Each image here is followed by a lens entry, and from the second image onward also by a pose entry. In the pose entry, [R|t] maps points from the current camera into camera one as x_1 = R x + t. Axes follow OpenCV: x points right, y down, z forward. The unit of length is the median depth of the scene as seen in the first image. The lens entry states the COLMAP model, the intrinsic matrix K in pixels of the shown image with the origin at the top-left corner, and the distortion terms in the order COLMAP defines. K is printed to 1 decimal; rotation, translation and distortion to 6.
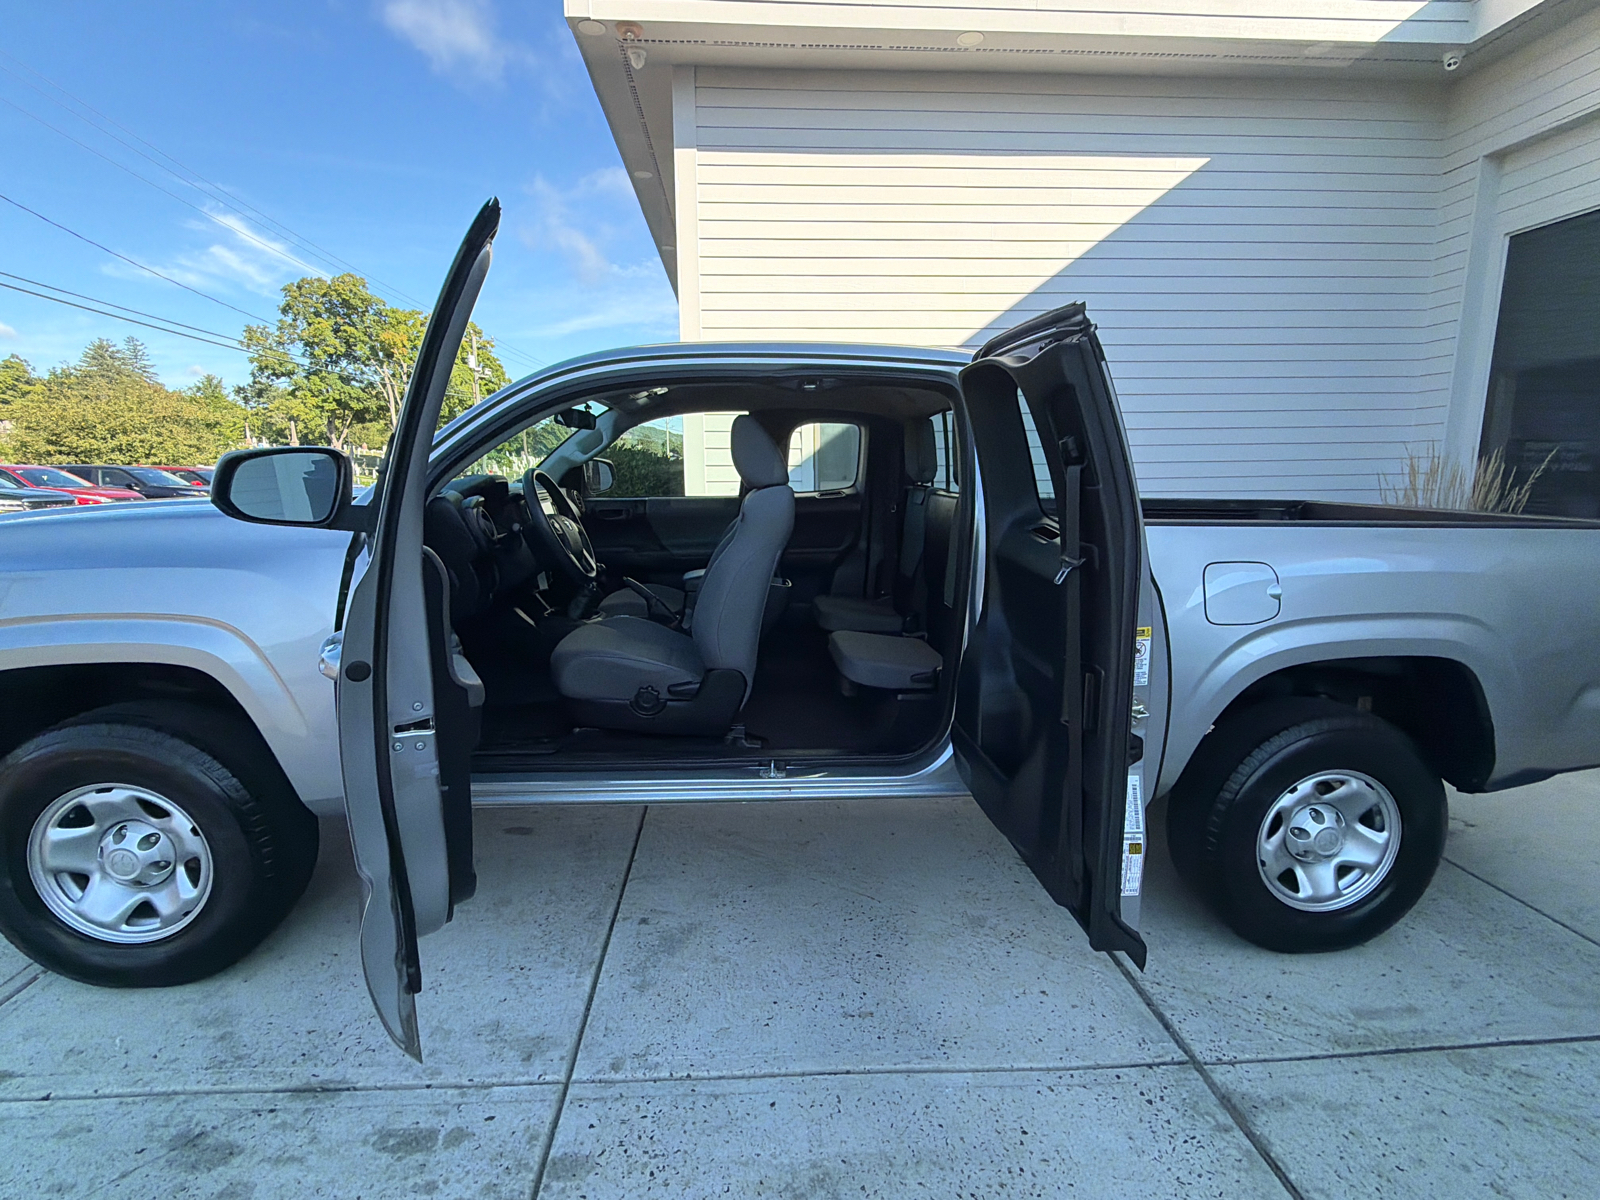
lens RADIAL K [[758.4, 0, 800.1], [0, 758.4, 601.2], [0, 0, 1]] dist [0.000365, -0.000569]
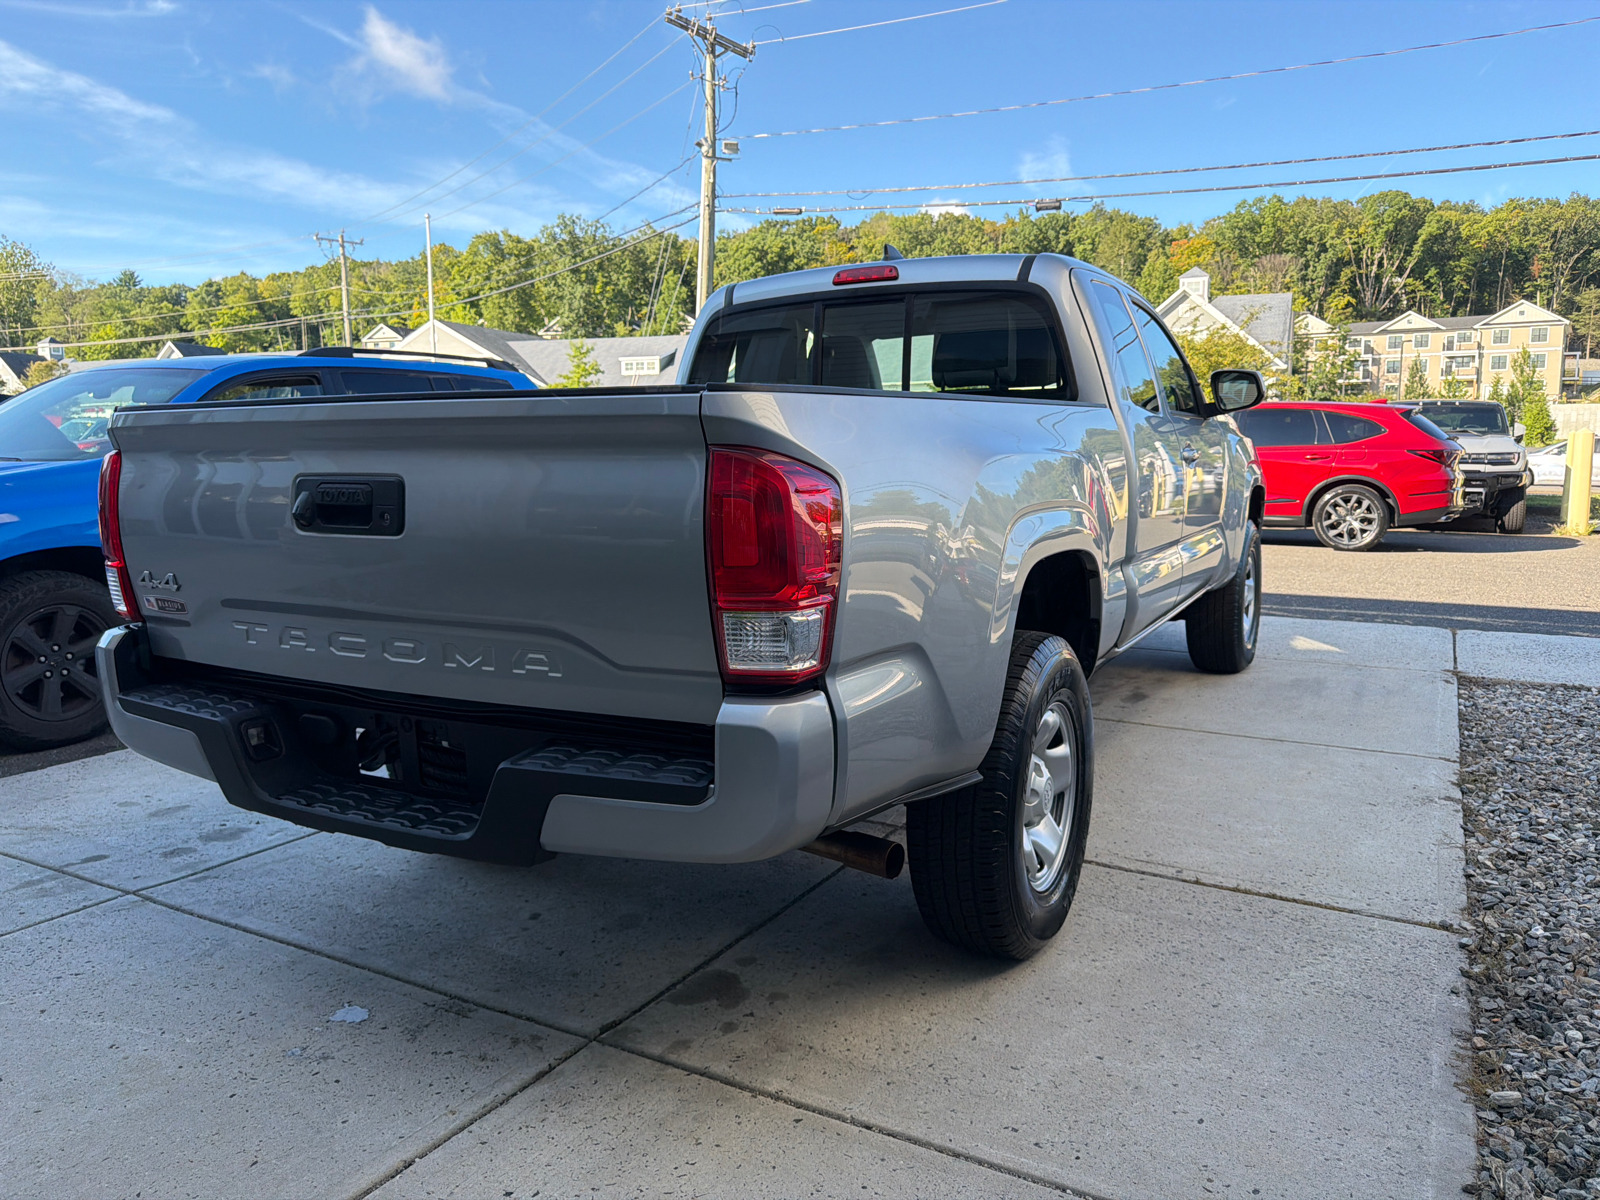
lens RADIAL K [[1137.5, 0, 805.5], [0, 1137.5, 601.0], [0, 0, 1]] dist [0.002969, -0.008998]
pose [[-0.543625, 0.114544, -0.831475, 0.176796], [-0.140205, 0.964332, 0.224514, -0.025953], [0.827535, 0.238628, -0.508175, 0.217060]]
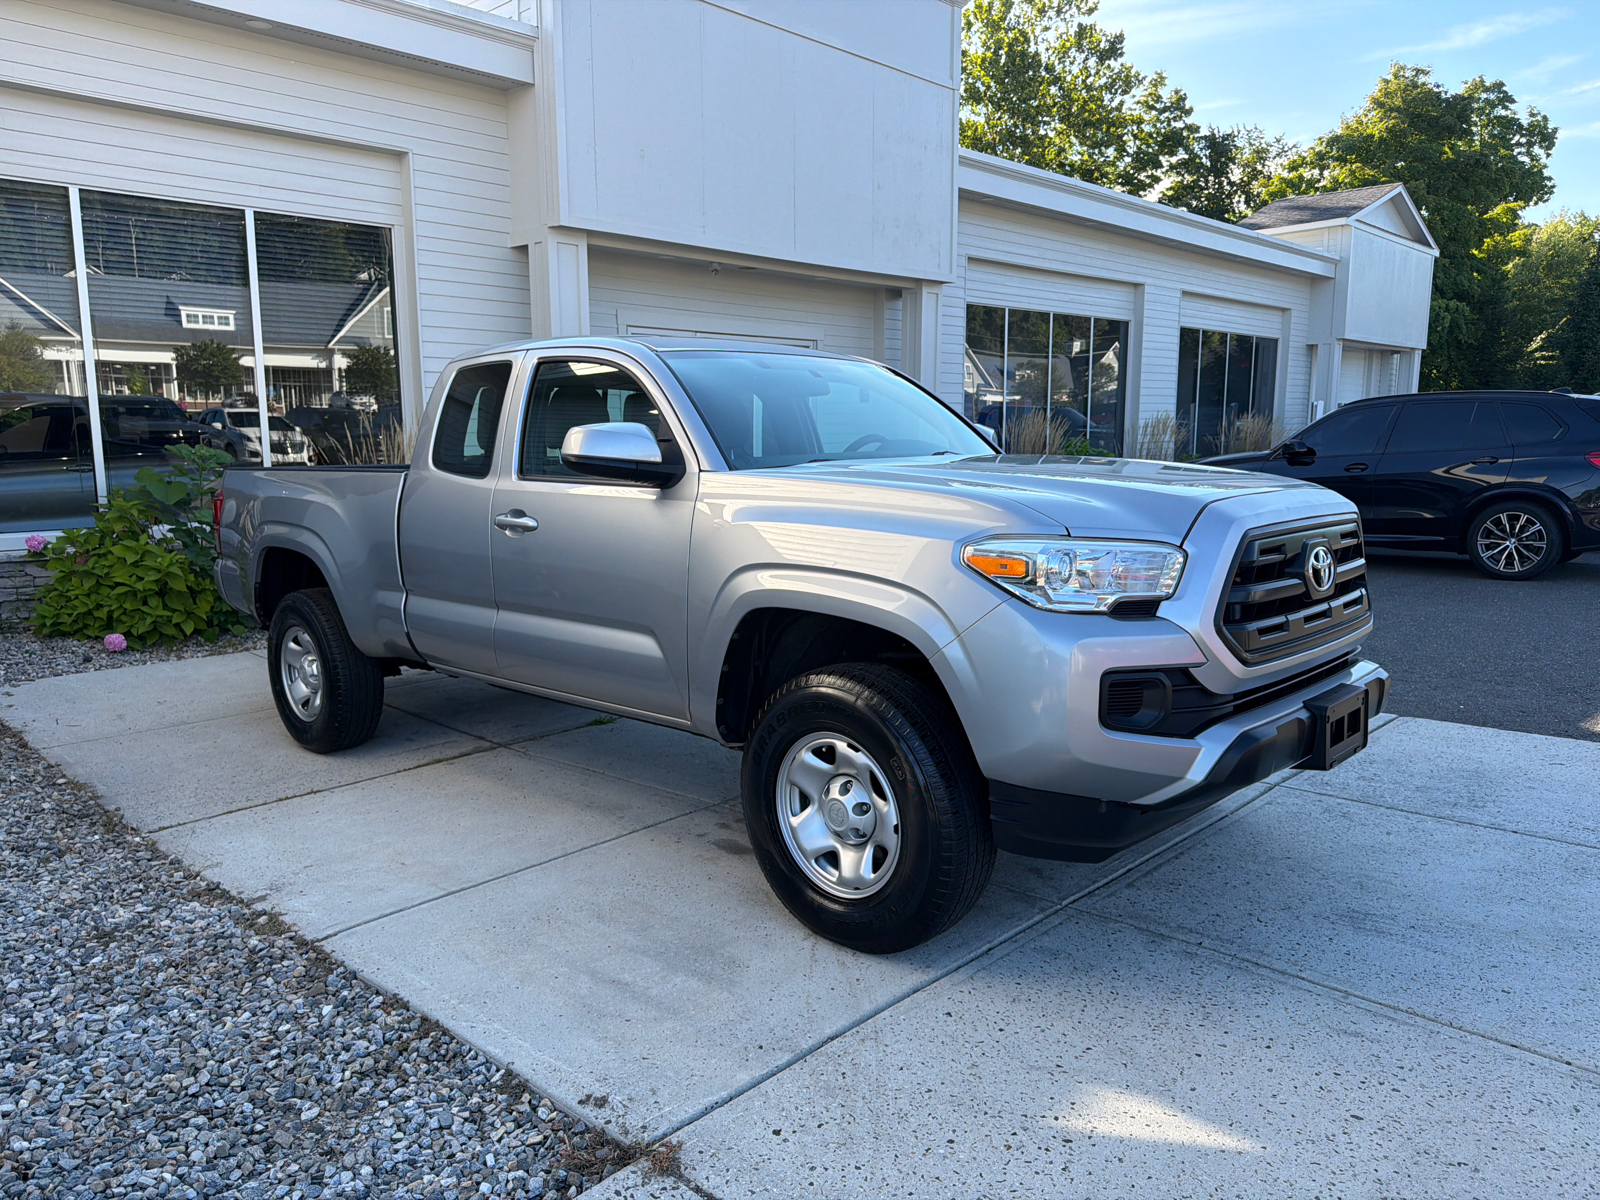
lens RADIAL K [[1133.2, 0, 792.0], [0, 1133.2, 598.7], [0, 0, 1]] dist [0.052891, -0.074252]
pose [[-0.666883, -0.103314, 0.737965, -0.179732], [0.138674, 0.955835, 0.259132, -0.045004], [-0.732145, 0.275148, -0.623103, 0.251559]]
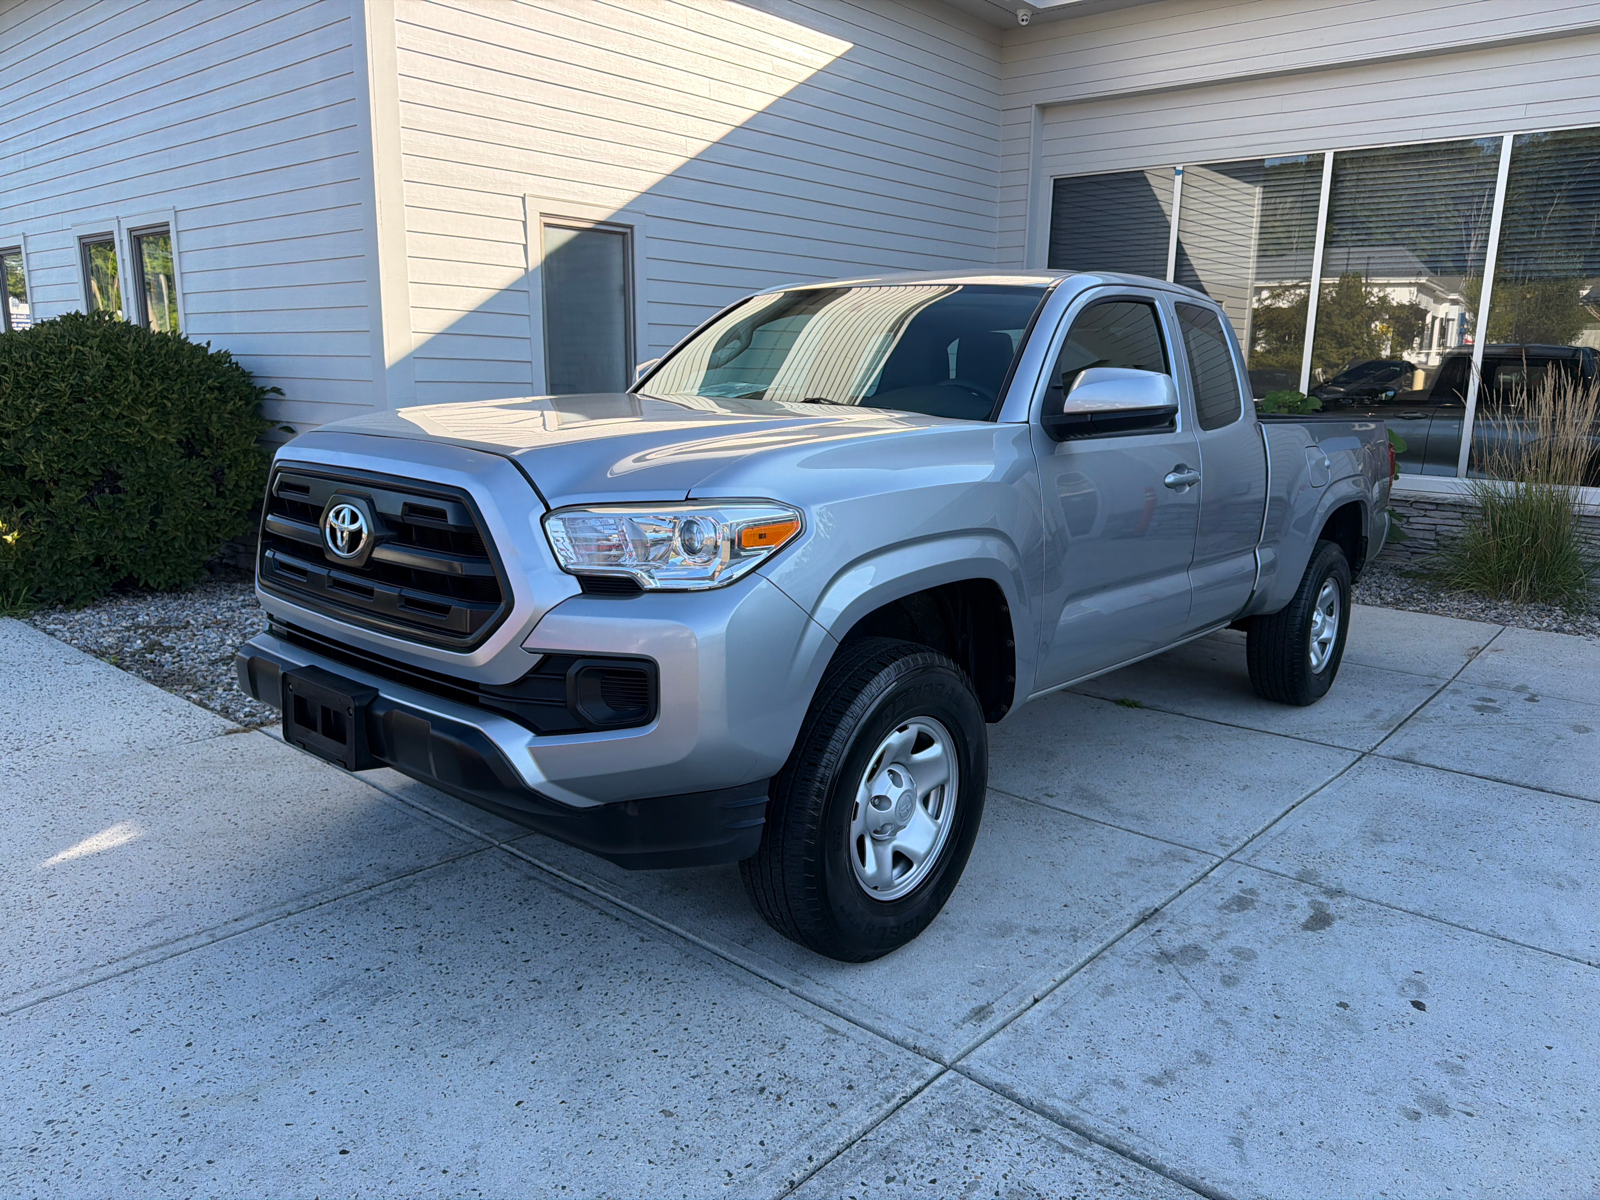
lens RADIAL K [[1126.6, 0, 802.0], [0, 1126.6, 605.5], [0, 0, 1]] dist [0.030403, -0.040314]
pose [[0.703684, -0.127314, 0.699014, -0.168722], [0.098833, 0.991790, 0.081144, -0.002072], [-0.703606, 0.011986, 0.710489, 0.010027]]
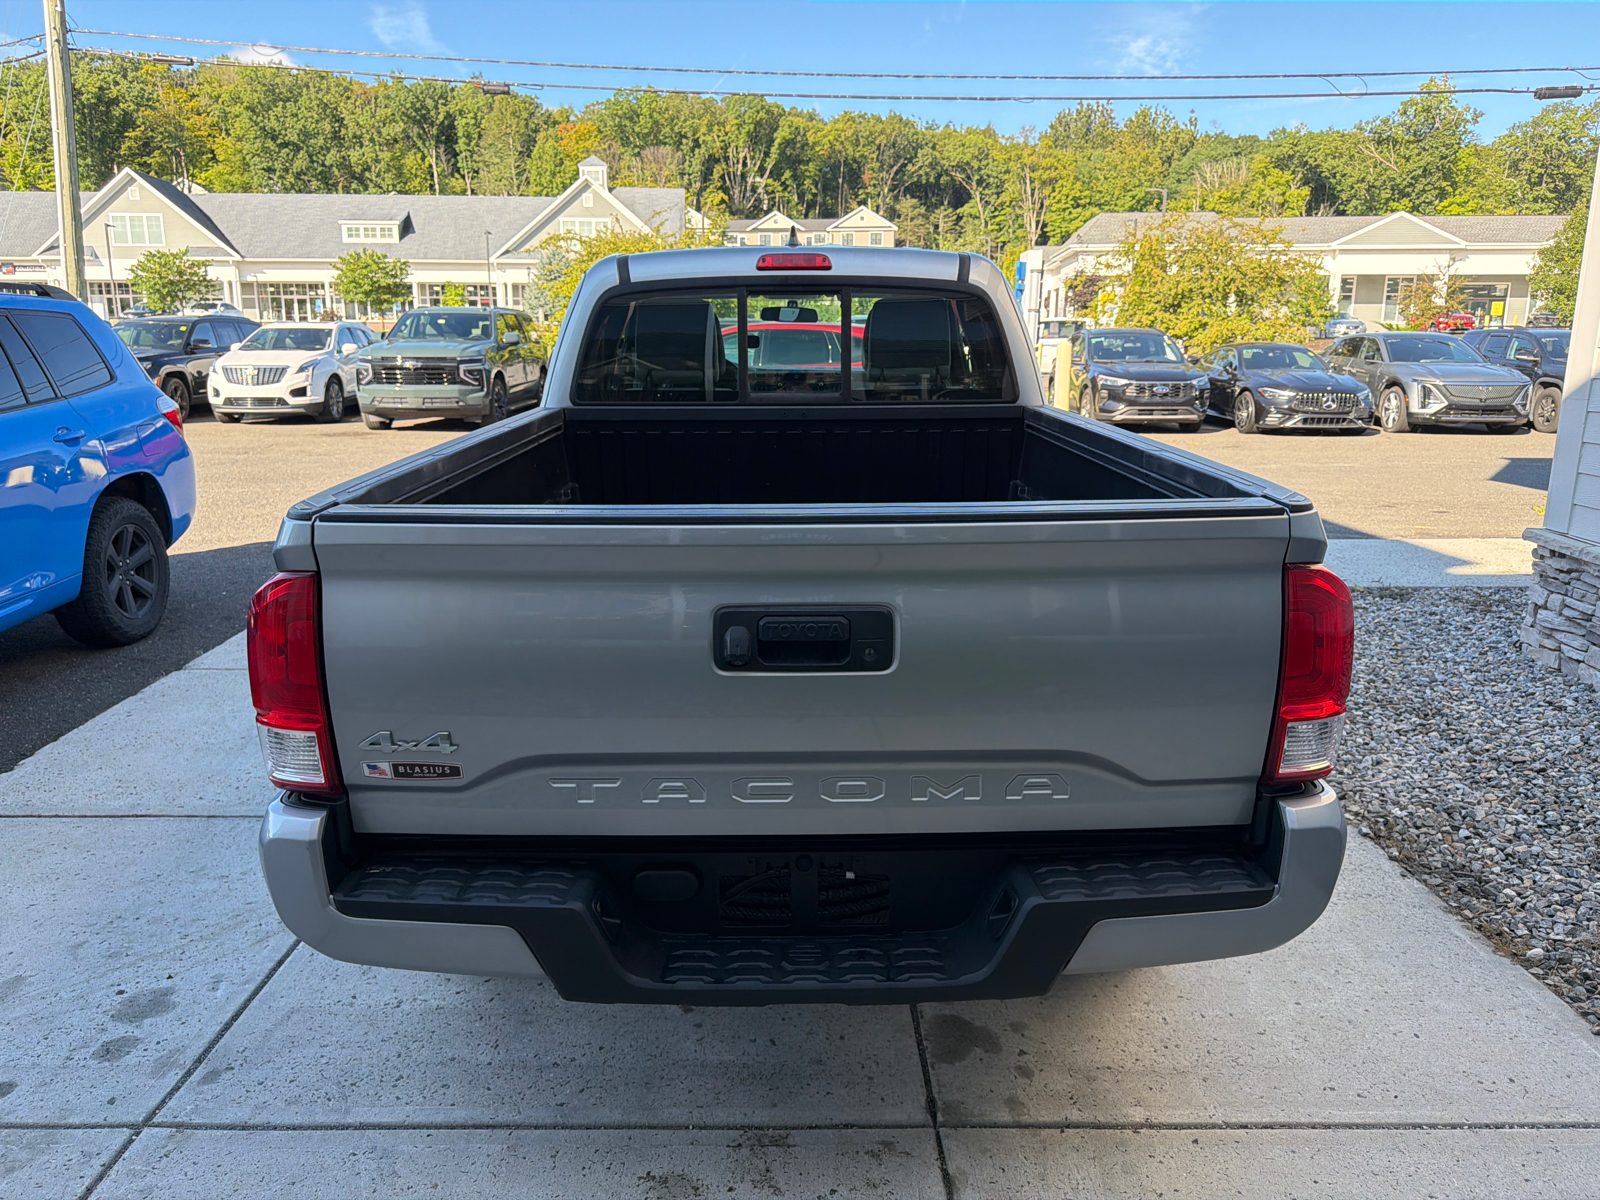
lens RADIAL K [[1135.5, 0, 801.4], [0, 1135.5, 604.4], [0, 0, 1]] dist [0.007960, -0.014334]
pose [[-0.065035, 0.232359, -0.970453, 0.194350], [-0.172238, 0.955302, 0.240274, -0.028528], [0.982906, 0.182775, -0.022107, 0.140227]]
